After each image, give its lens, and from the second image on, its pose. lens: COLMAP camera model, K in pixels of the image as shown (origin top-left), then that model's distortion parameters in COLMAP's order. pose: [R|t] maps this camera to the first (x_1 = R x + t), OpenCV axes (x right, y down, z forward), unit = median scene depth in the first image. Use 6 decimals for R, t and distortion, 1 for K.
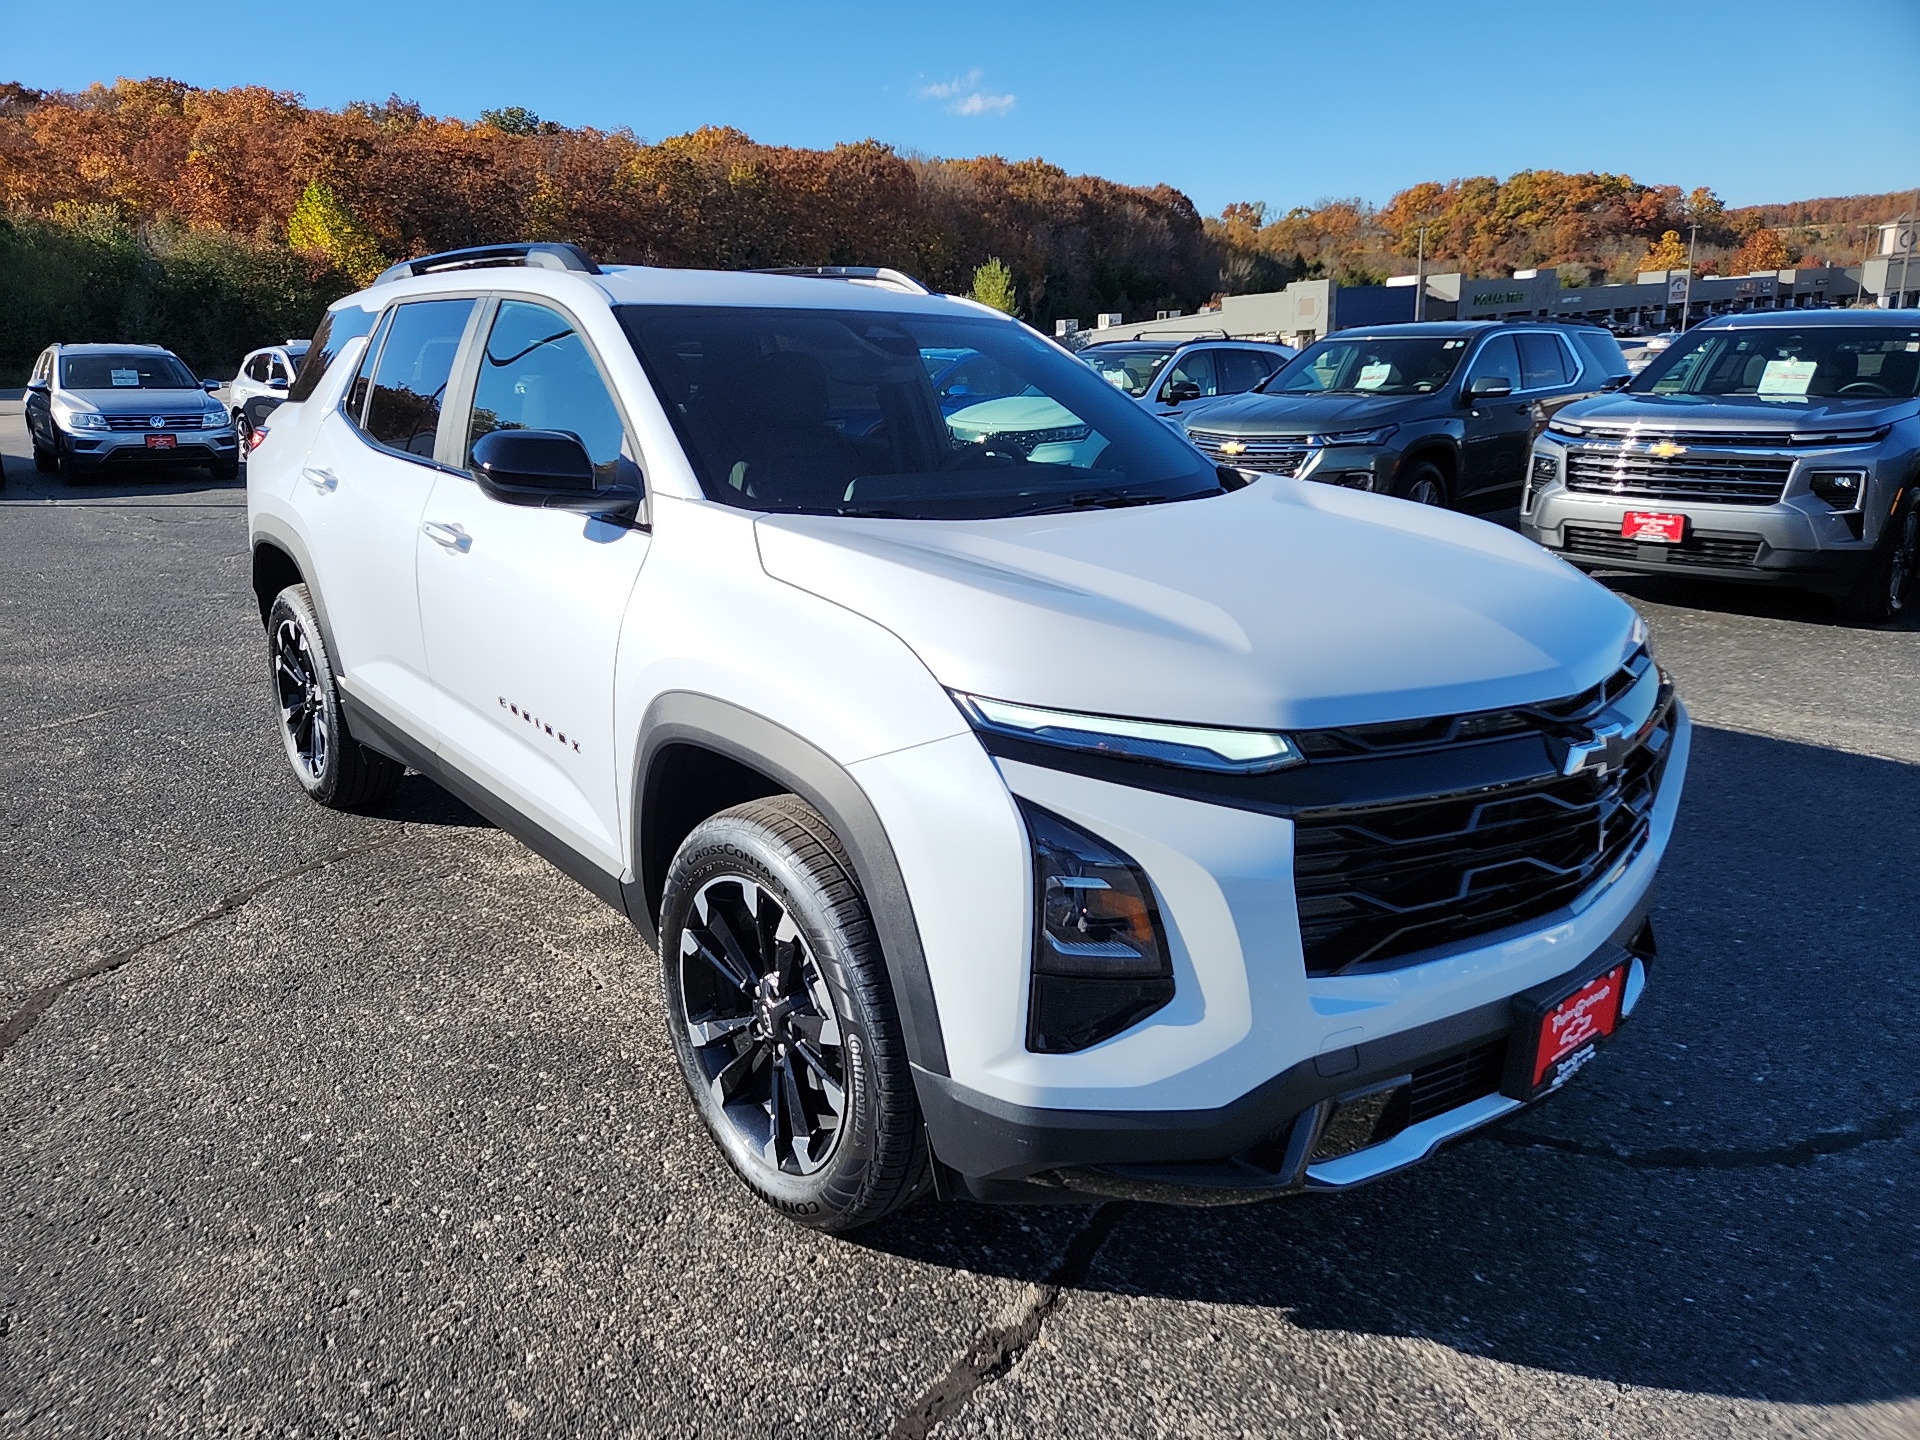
lens RADIAL K [[1268.8, 0, 910.3], [0, 1268.8, 729.2], [0, 0, 1]] dist [0.036946, -0.029139]
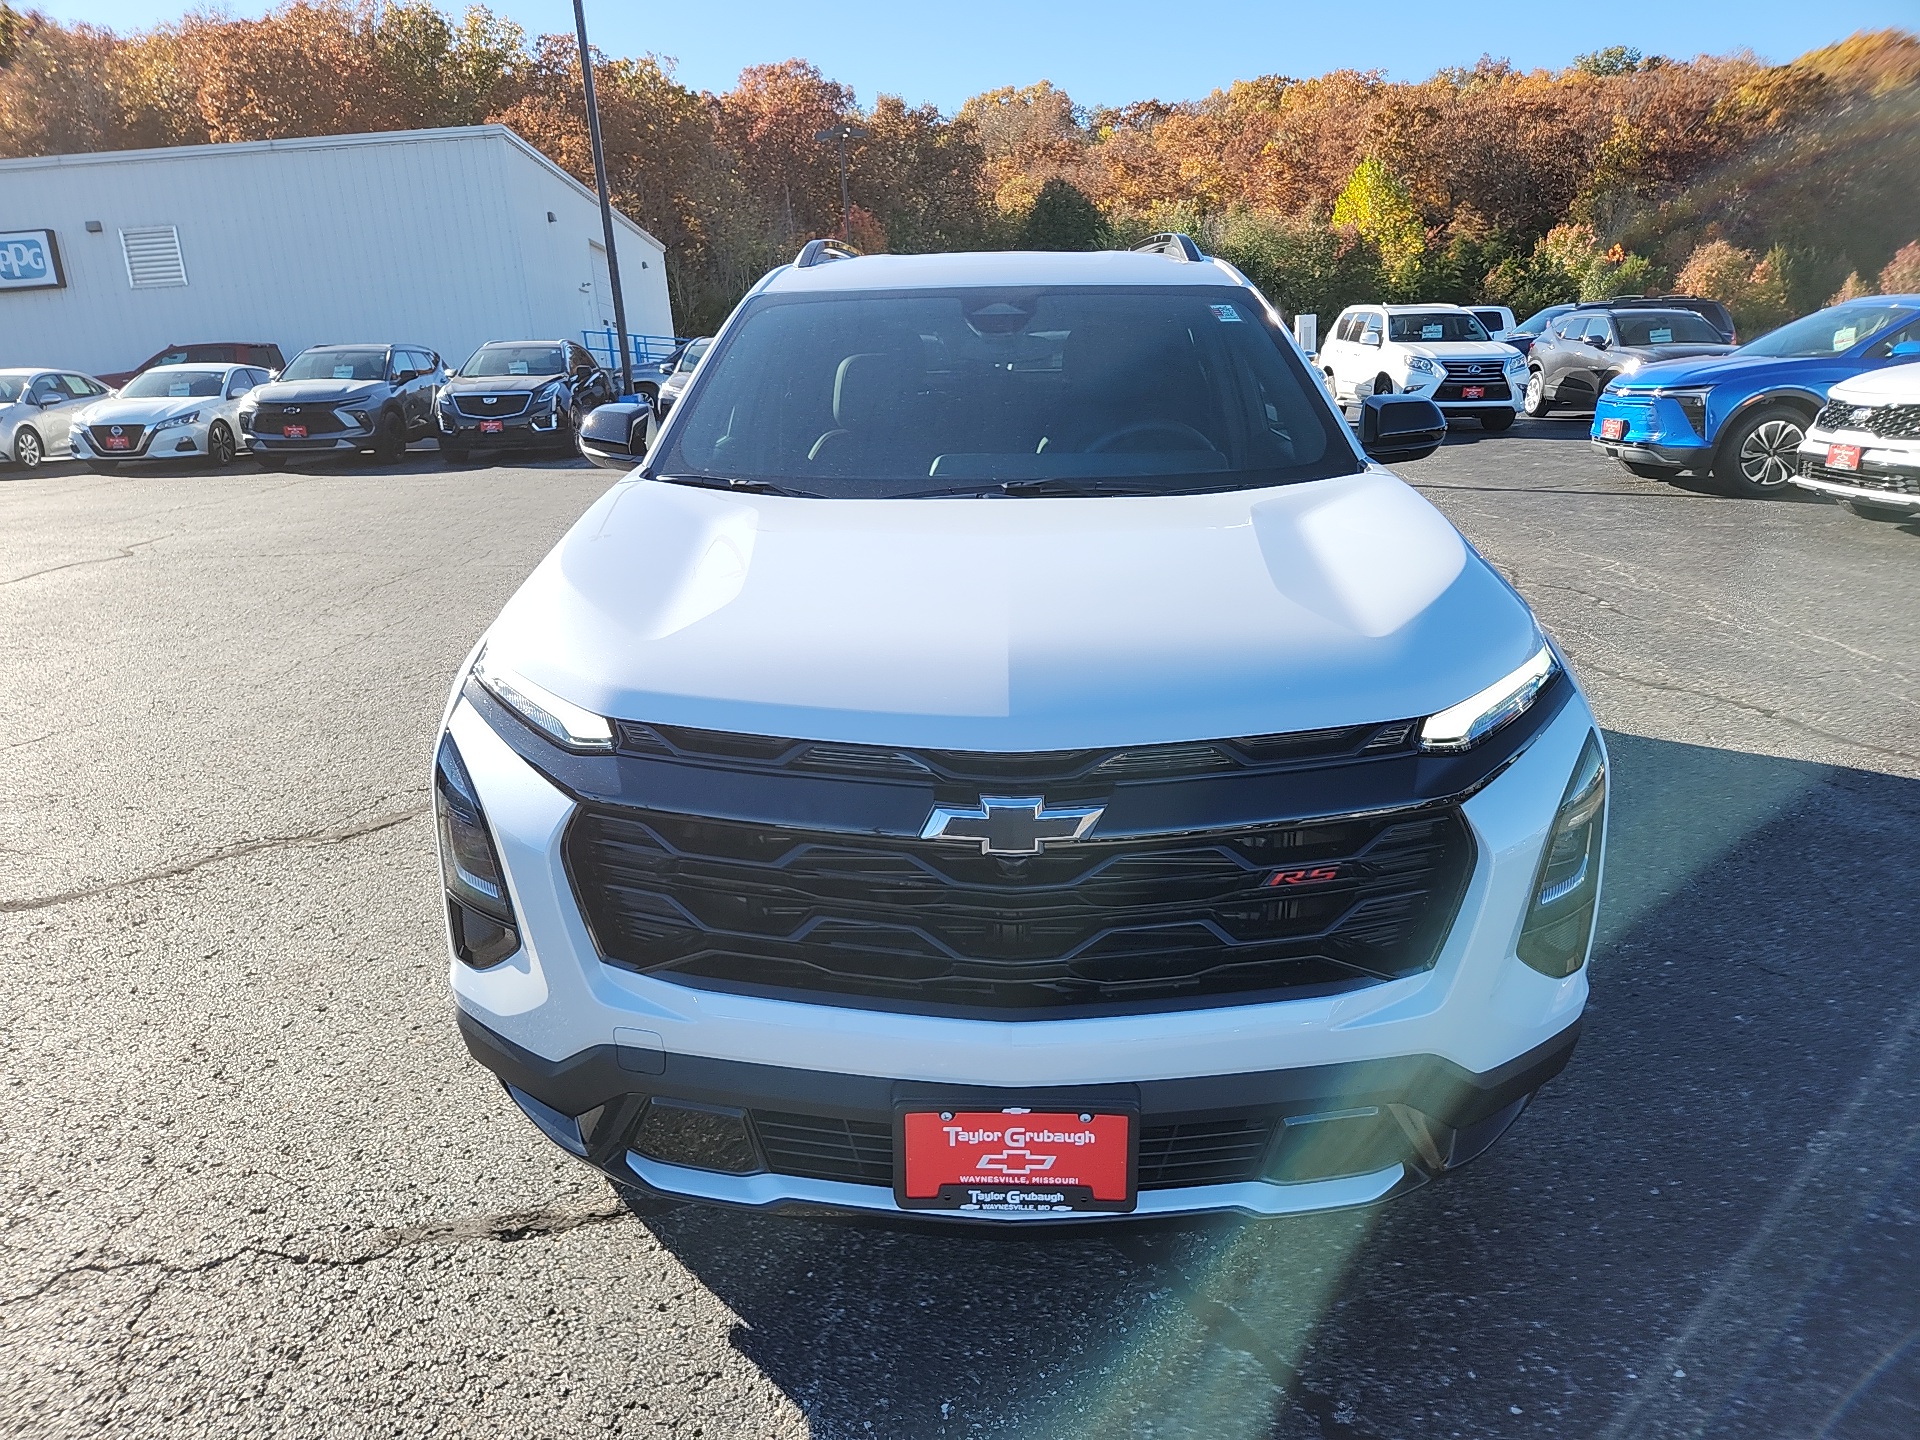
lens RADIAL K [[1268.8, 0, 926.7], [0, 1268.8, 739.3], [0, 0, 1]] dist [0.036946, -0.029139]
pose [[0.743831, 0.178741, -0.644024, 0.779134], [-0.159850, 0.983189, 0.088249, -0.076330], [0.648971, 0.037305, 0.759898, 0.274177]]
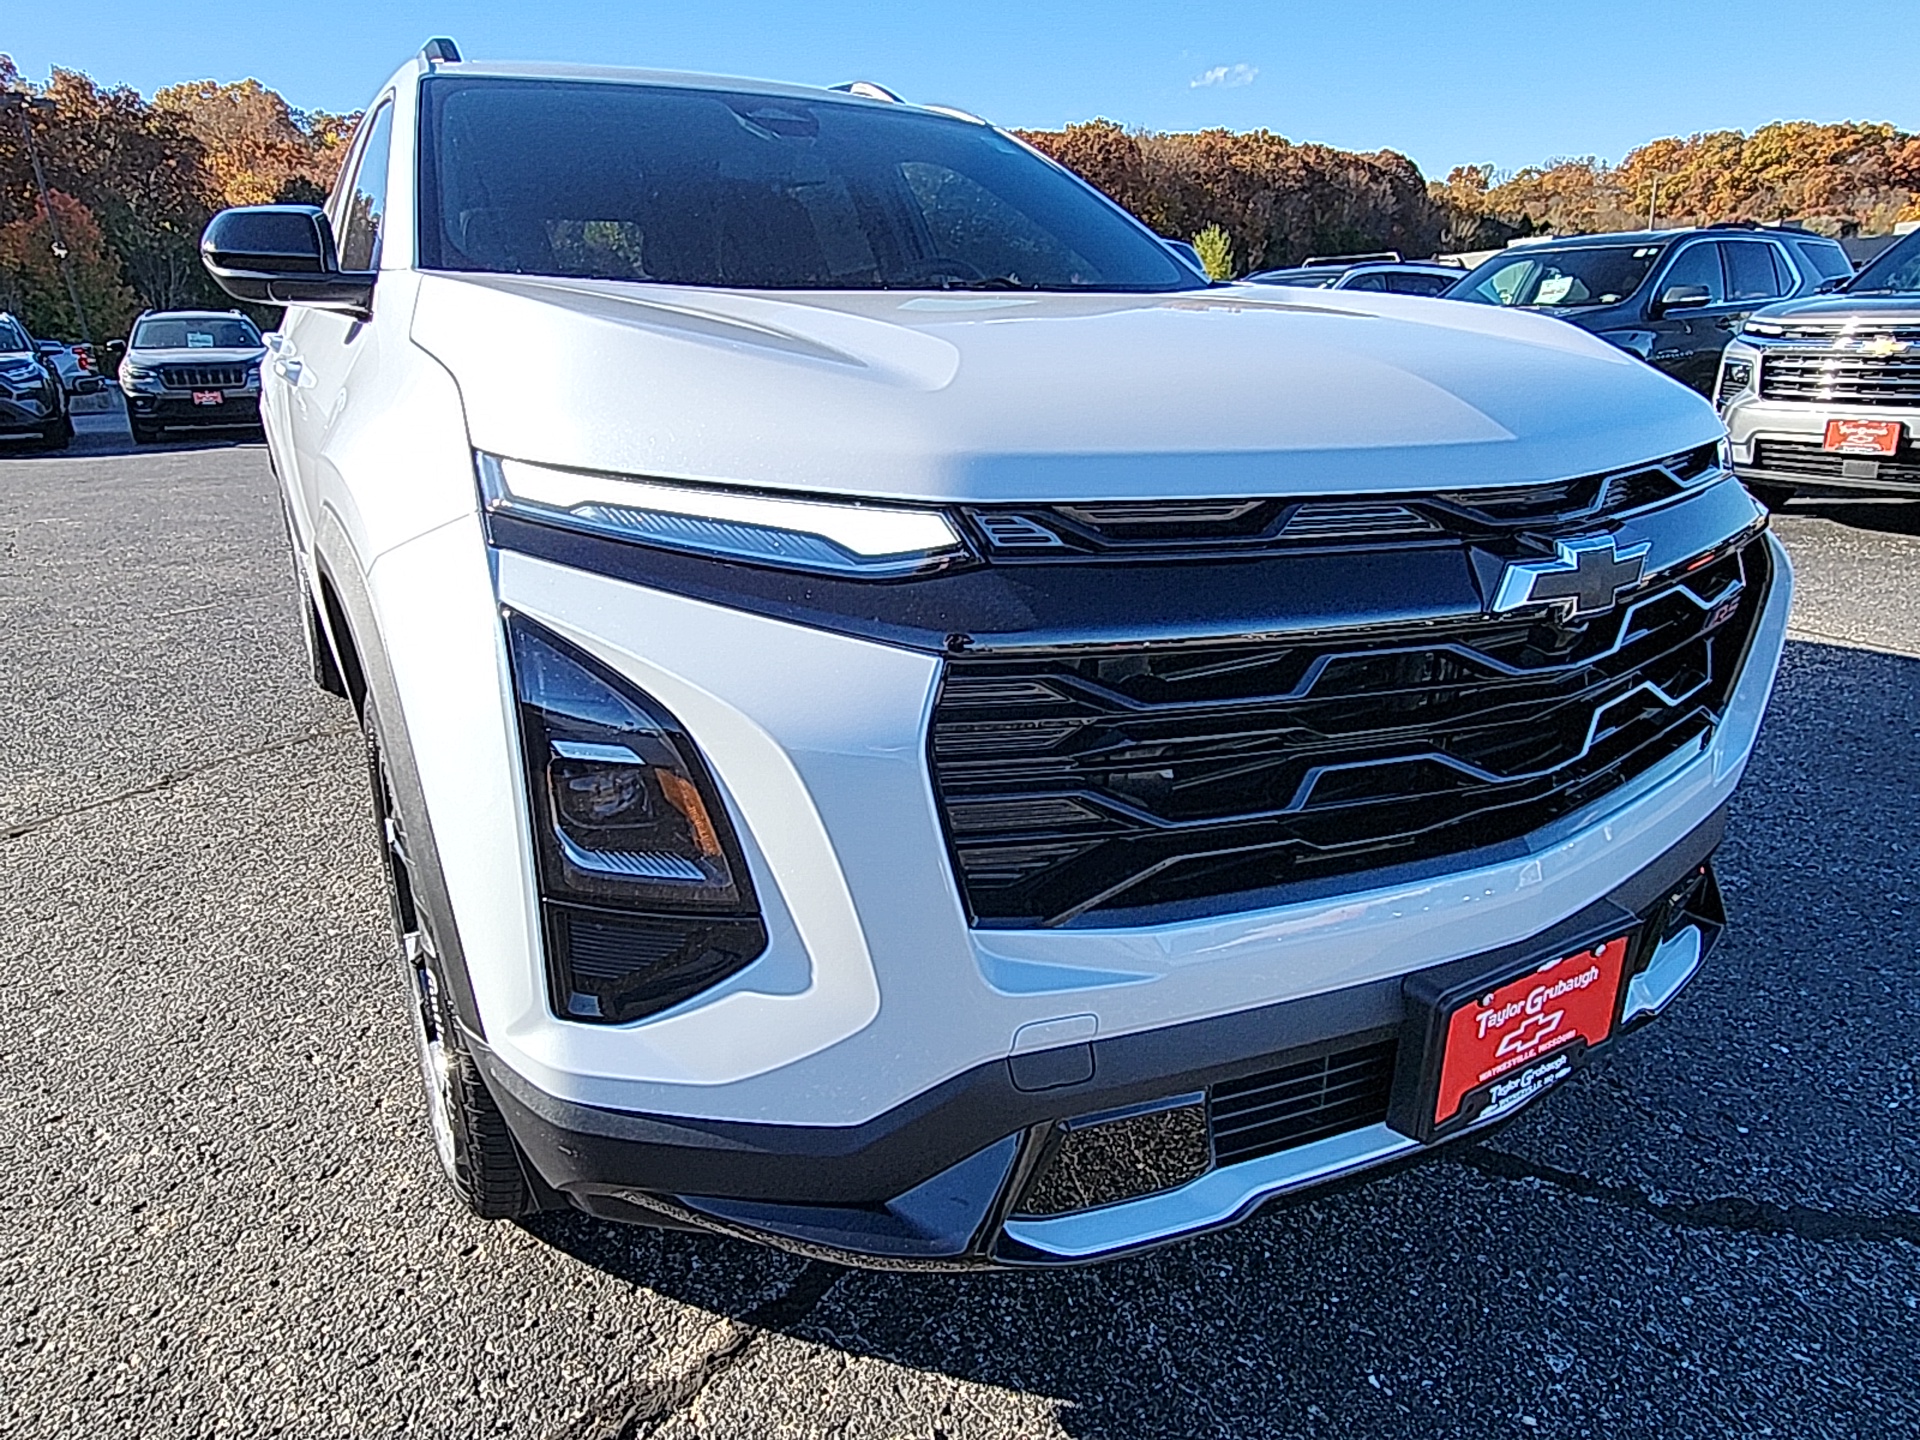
lens RADIAL K [[1161.8, 0, 926.9], [0, 1161.8, 723.4], [0, 0, 1]] dist [-0.003997, -0.002400]
pose [[0.985872, 0.033569, -0.164100, 0.257494], [-0.026294, 0.998581, 0.046304, 0.051645], [0.165422, -0.041335, 0.985356, 0.320780]]
